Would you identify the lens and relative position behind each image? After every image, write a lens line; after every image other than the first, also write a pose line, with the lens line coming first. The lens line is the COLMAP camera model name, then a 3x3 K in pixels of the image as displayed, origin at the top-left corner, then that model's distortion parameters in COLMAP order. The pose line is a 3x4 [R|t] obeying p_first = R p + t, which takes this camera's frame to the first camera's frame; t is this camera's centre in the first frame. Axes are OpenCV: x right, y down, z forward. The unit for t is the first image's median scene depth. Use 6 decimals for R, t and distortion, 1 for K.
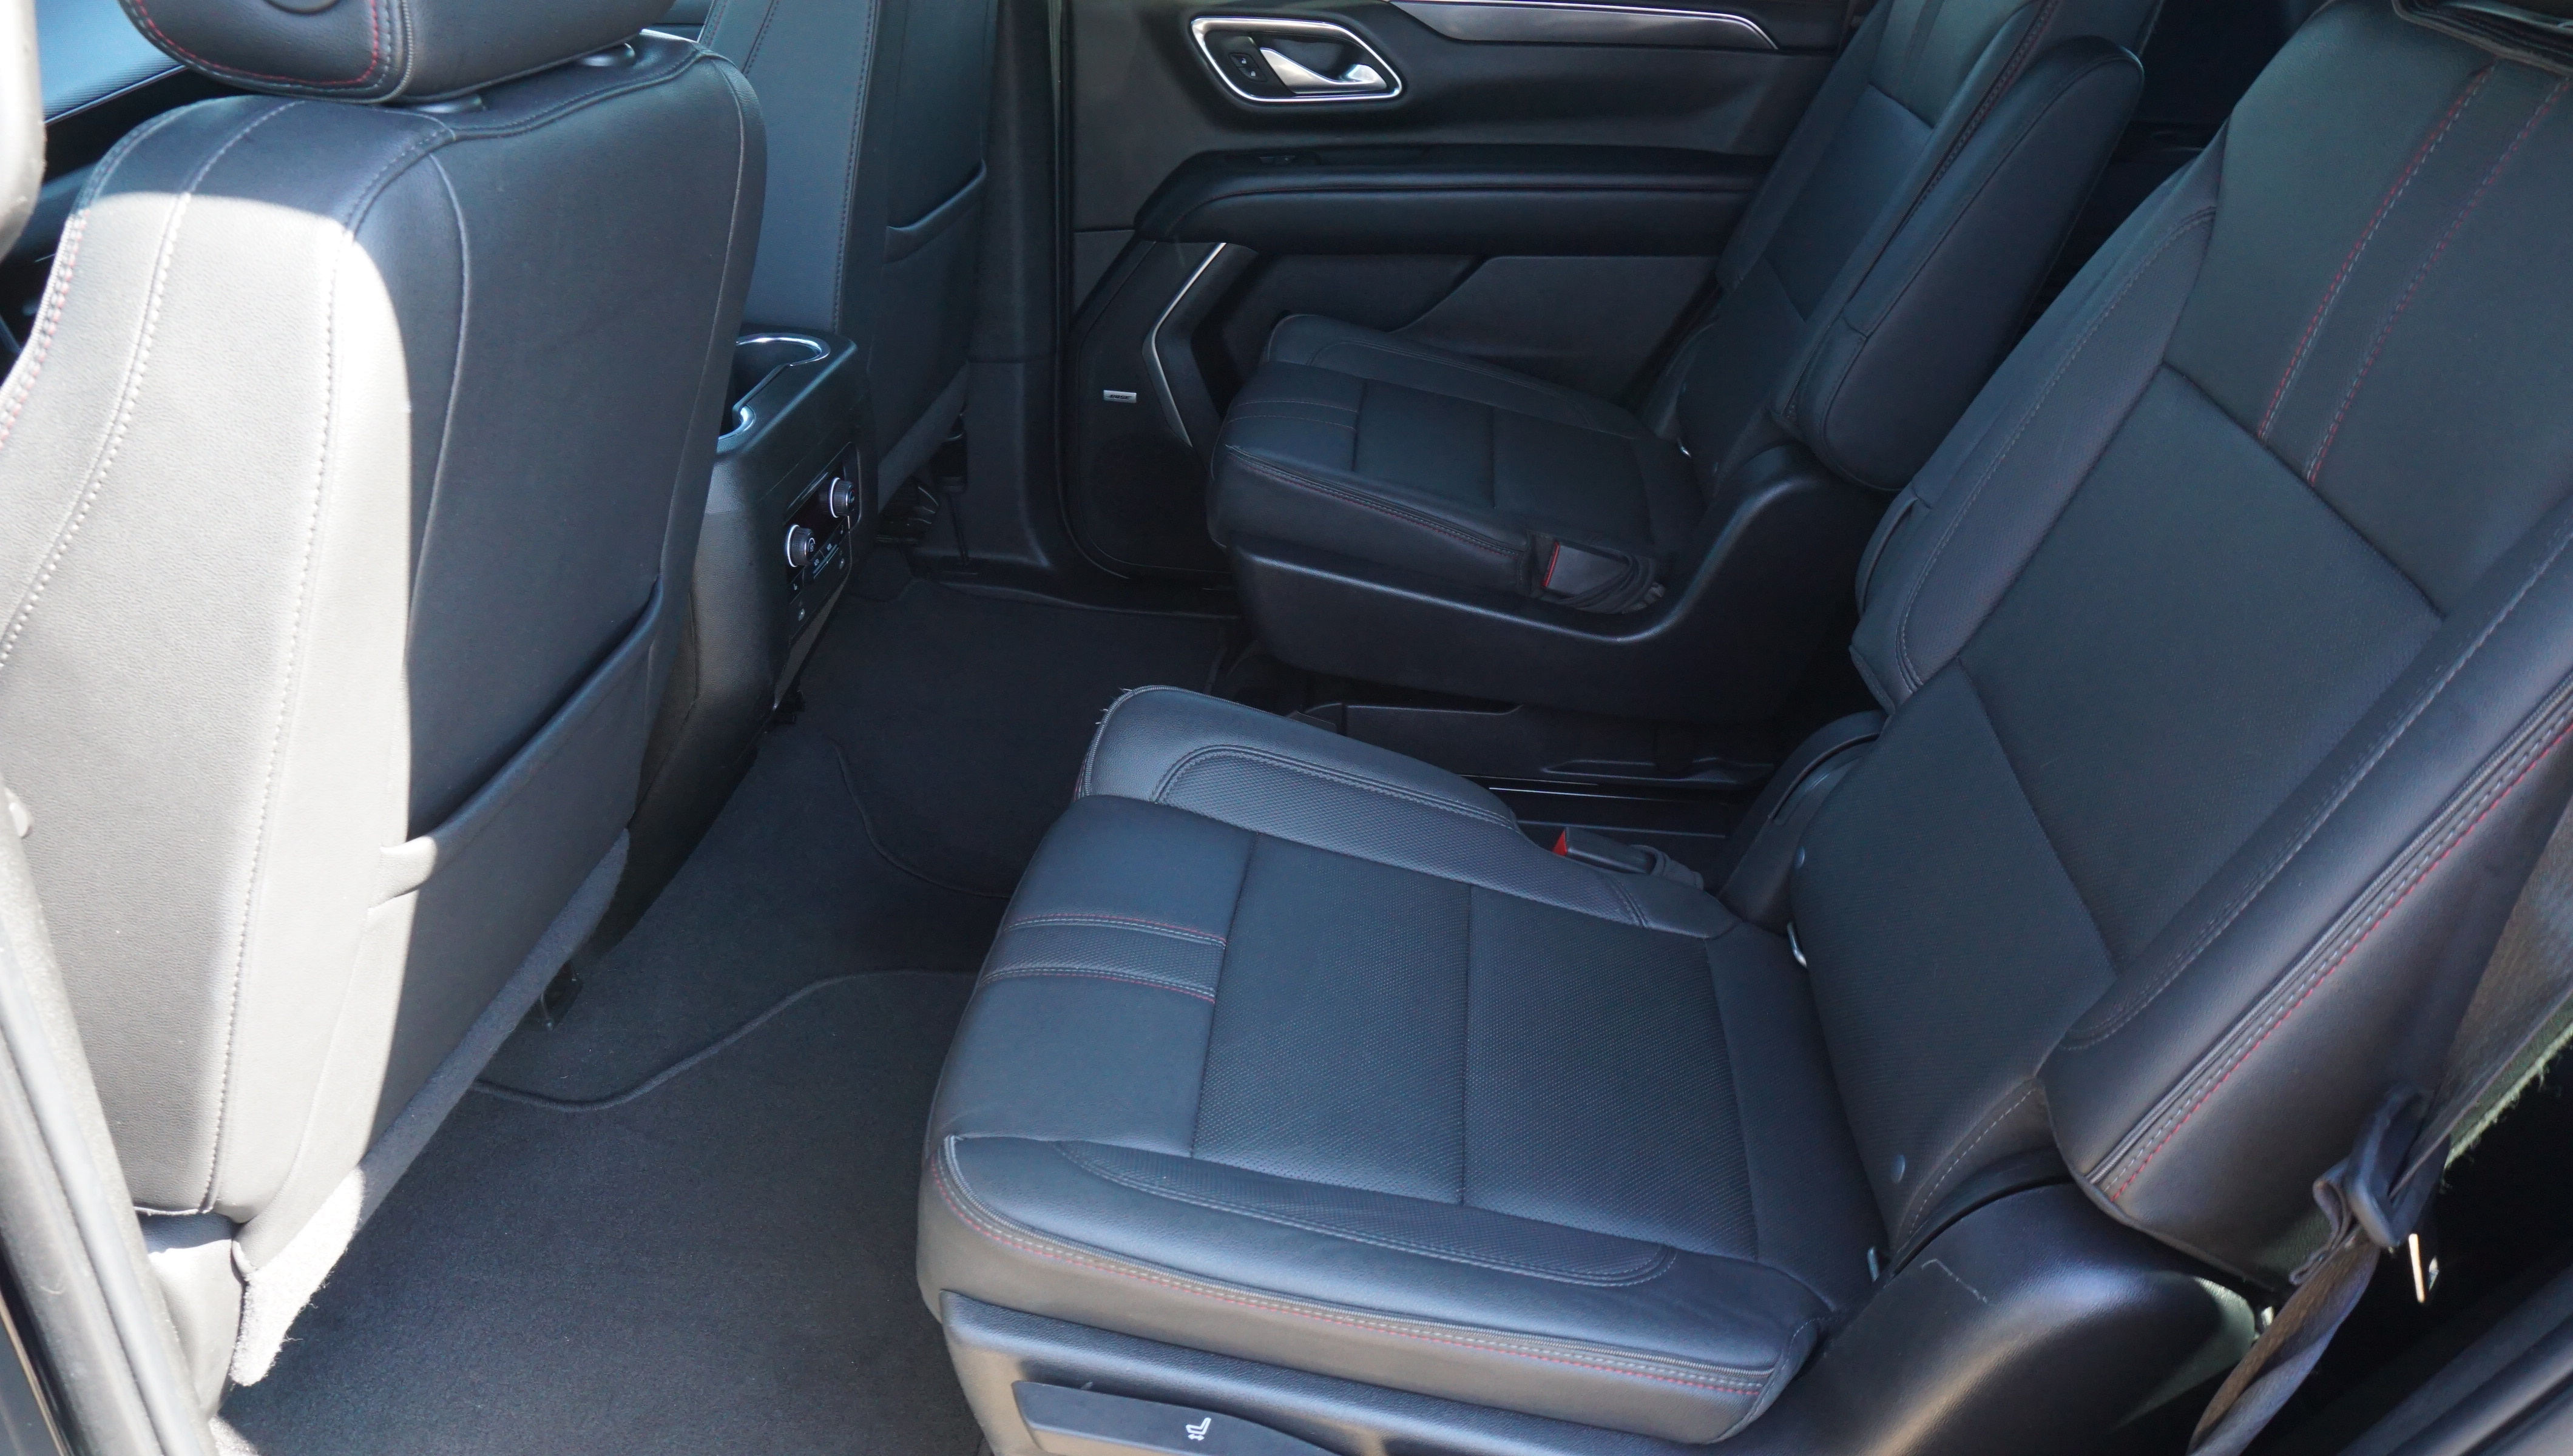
lens RADIAL K [[1714.9, 0, 1301.4], [0, 1714.9, 704.1], [0, 0, 1]] dist [-0.031634, 0.001381]
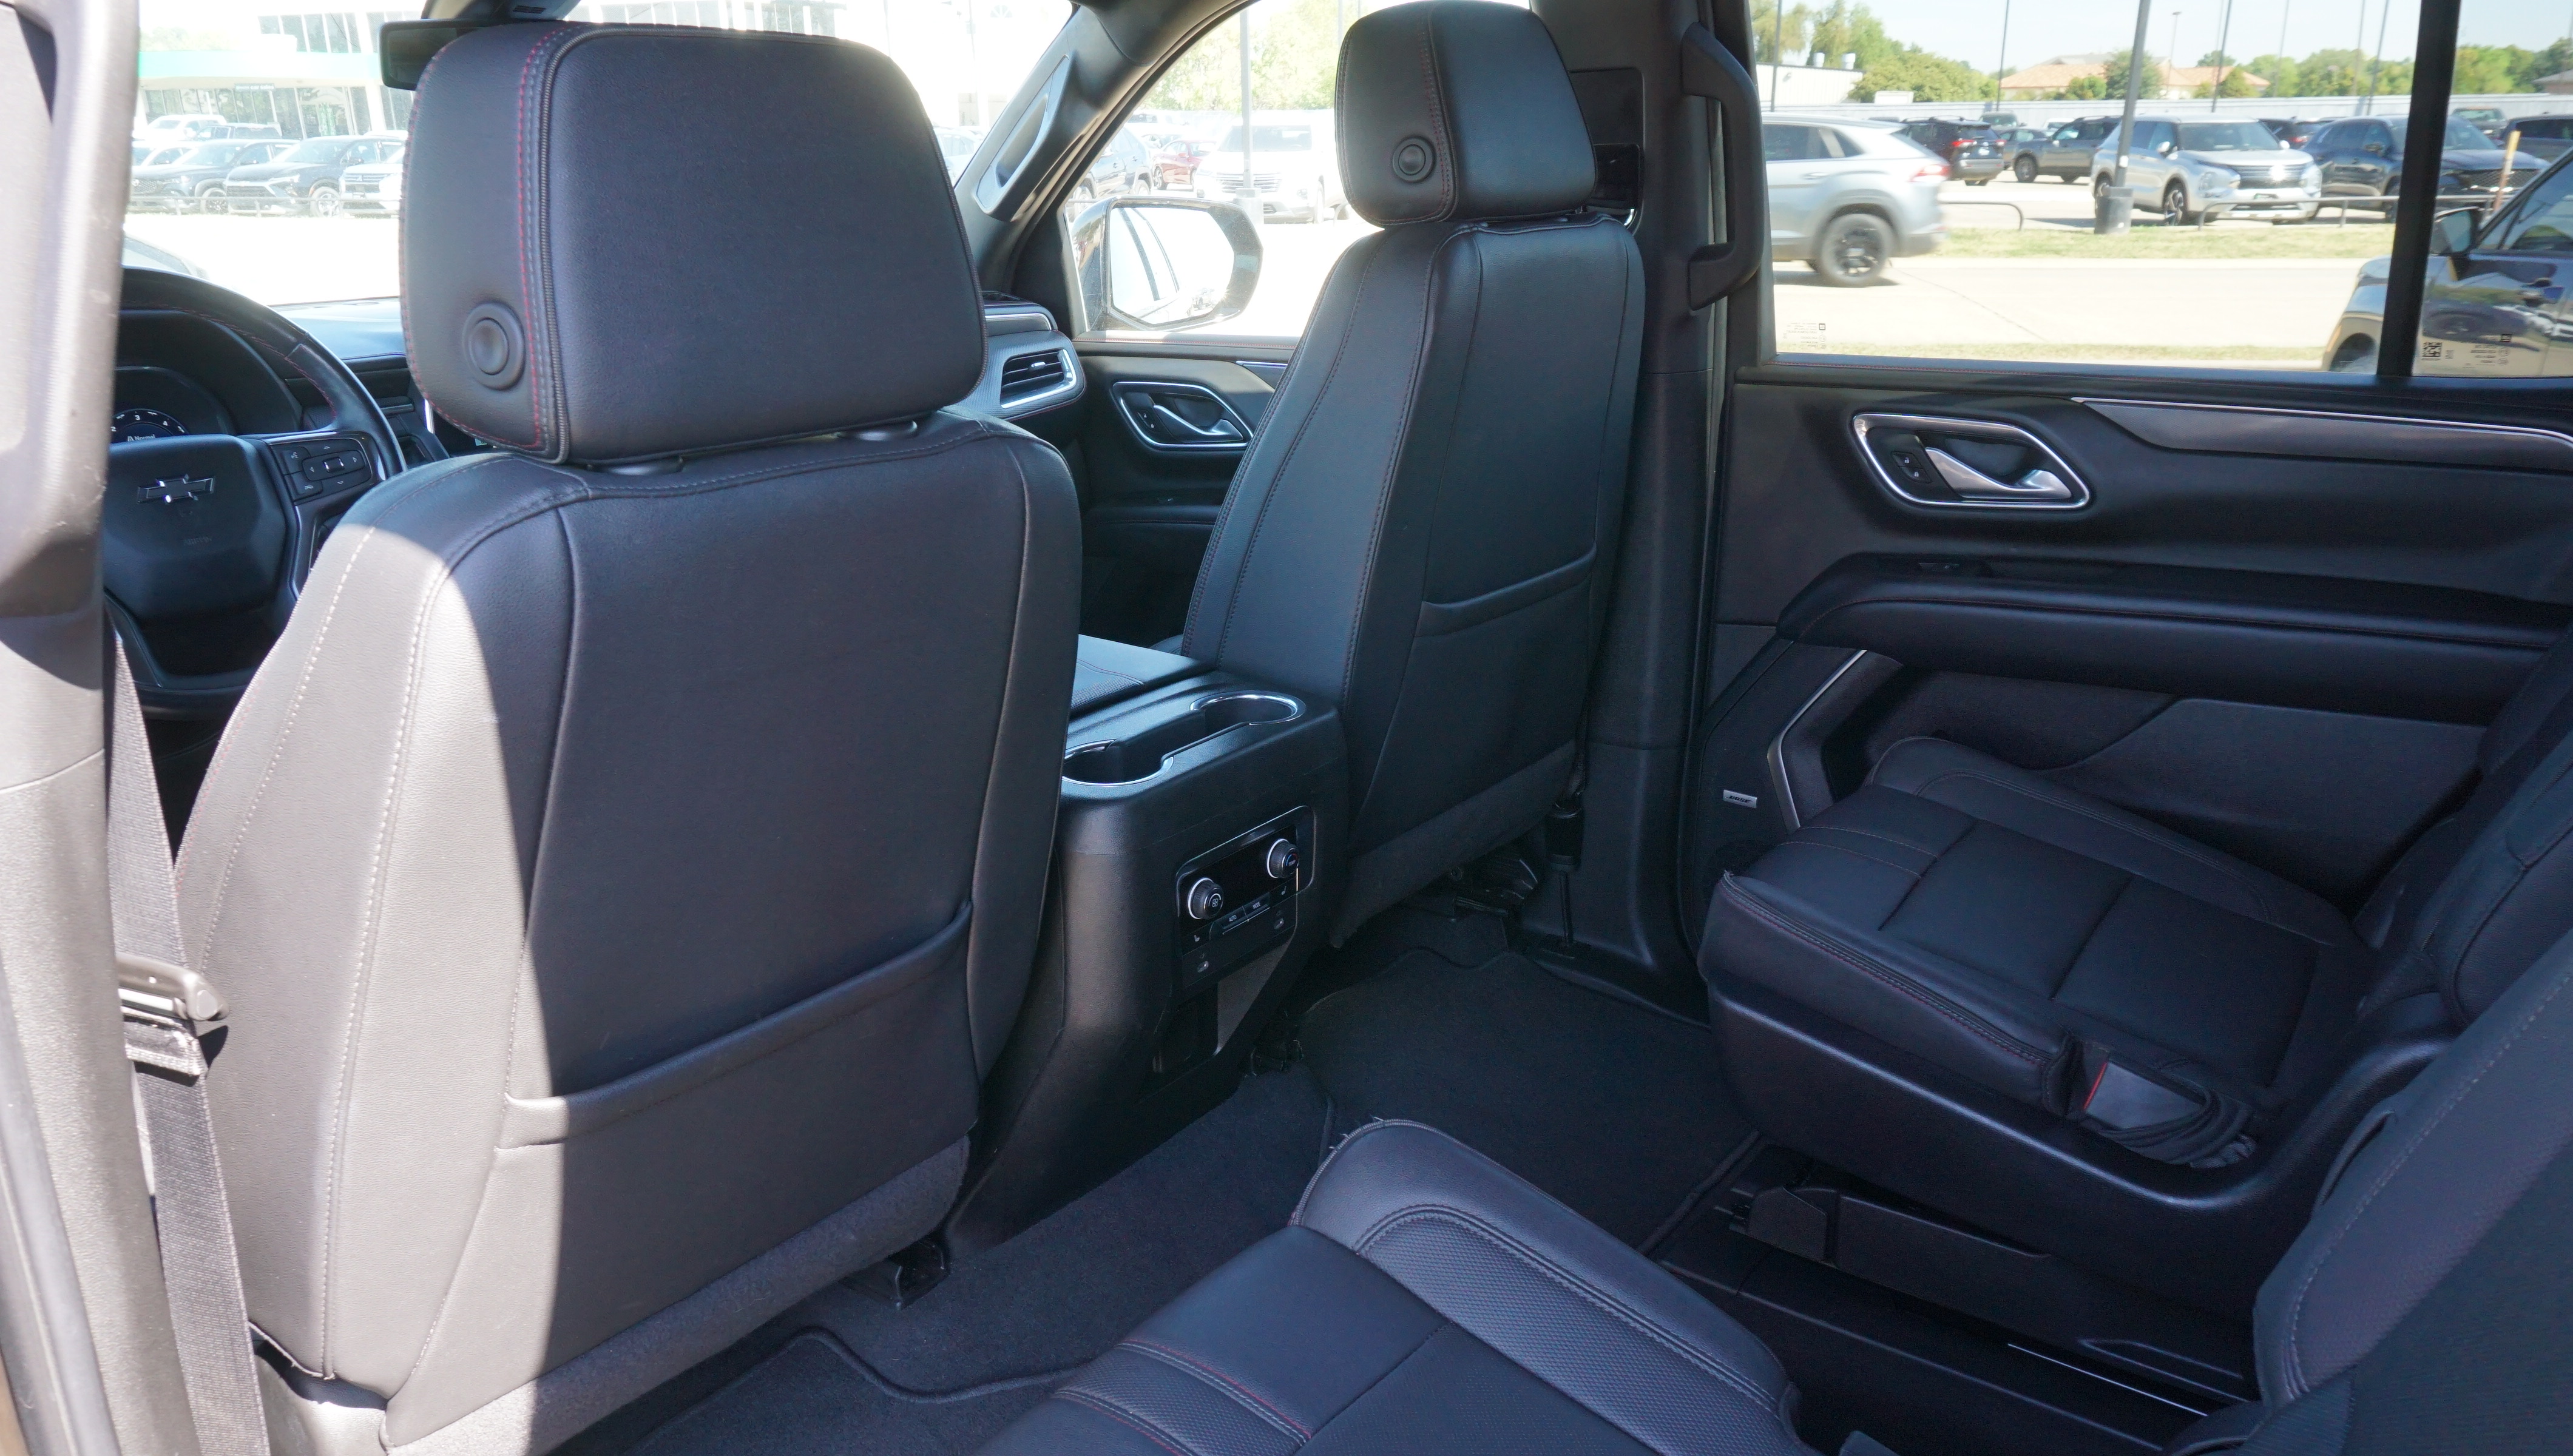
lens RADIAL K [[1736.7, 0, 1291.8], [0, 1736.7, 729.6], [0, 0, 1]] dist [-0.052174, 0.044661]
pose [[0.853815, 0.122700, -0.505909, 0.213293], [-0.217316, 0.967107, -0.132204, -0.054703], [0.473046, 0.222820, 0.852396, 0.111819]]
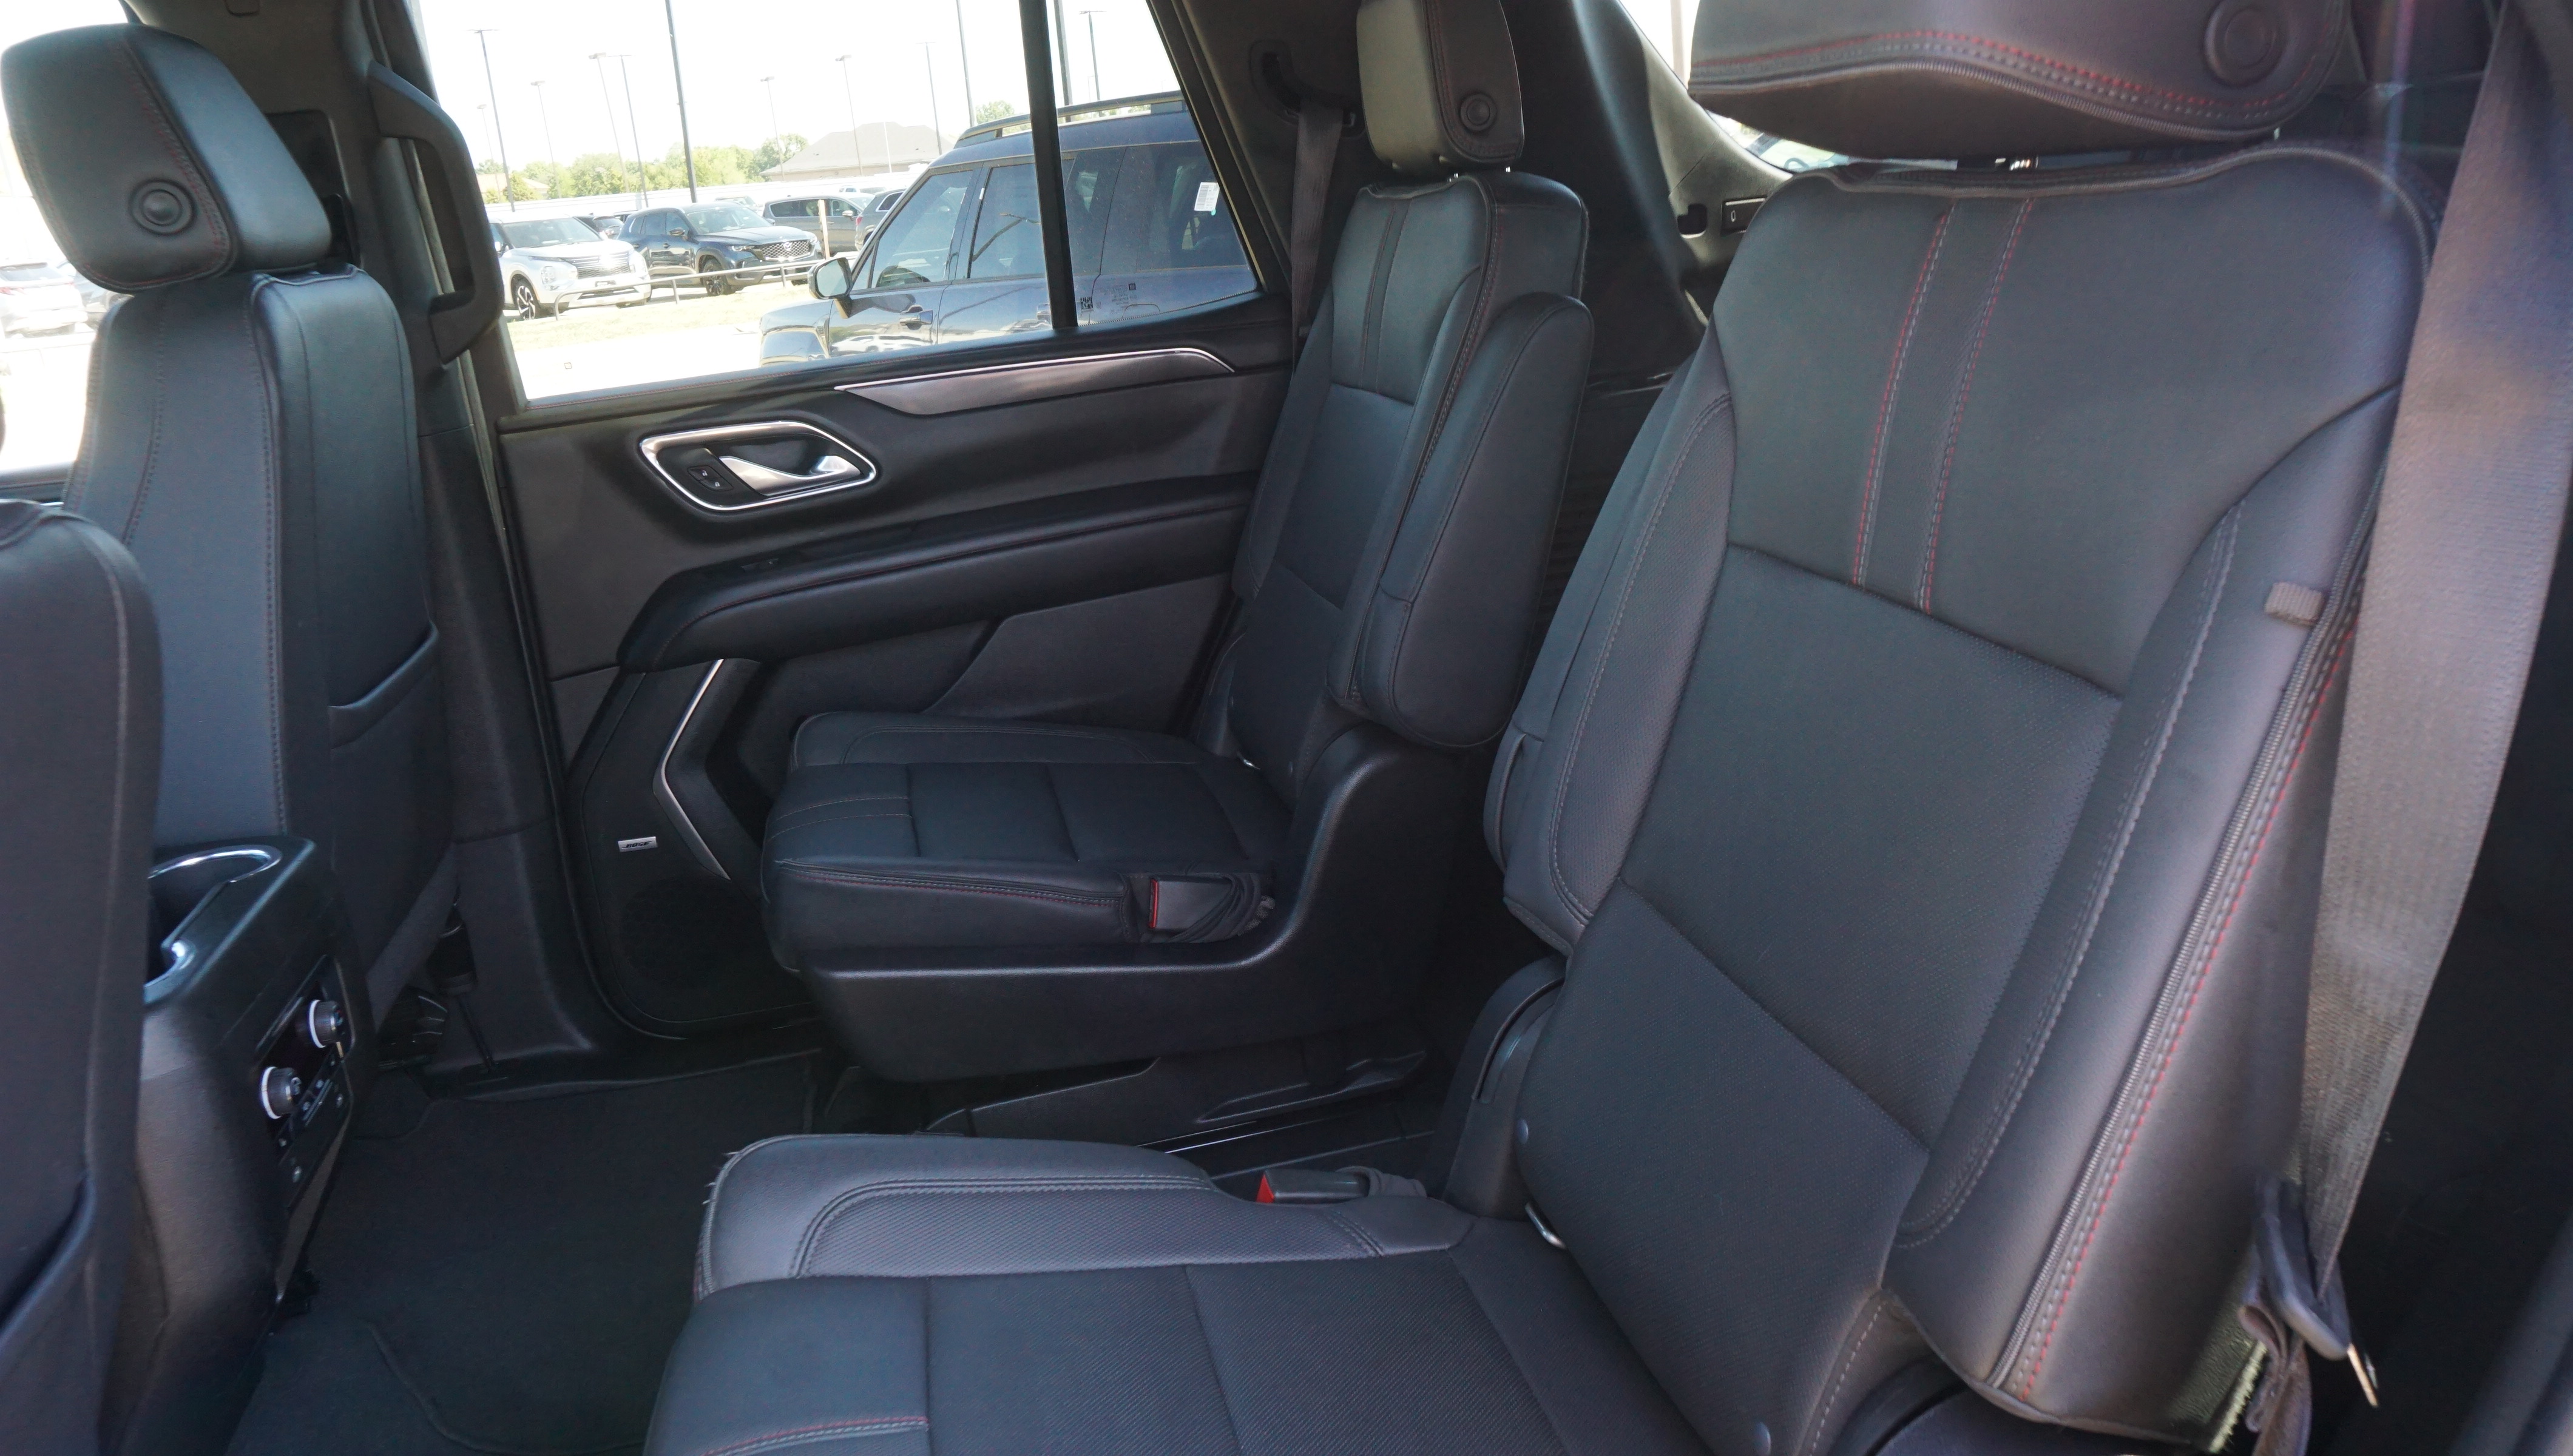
lens RADIAL K [[1711.0, 0, 1299.1], [0, 1711.0, 726.8], [0, 0, 1]] dist [-0.048058, 0.039741]
pose [[0.937251, -0.208552, 0.279404, -0.021924], [0.260770, 0.951245, -0.164717, 0.001620], [-0.231430, 0.227241, 0.945940, 0.070619]]
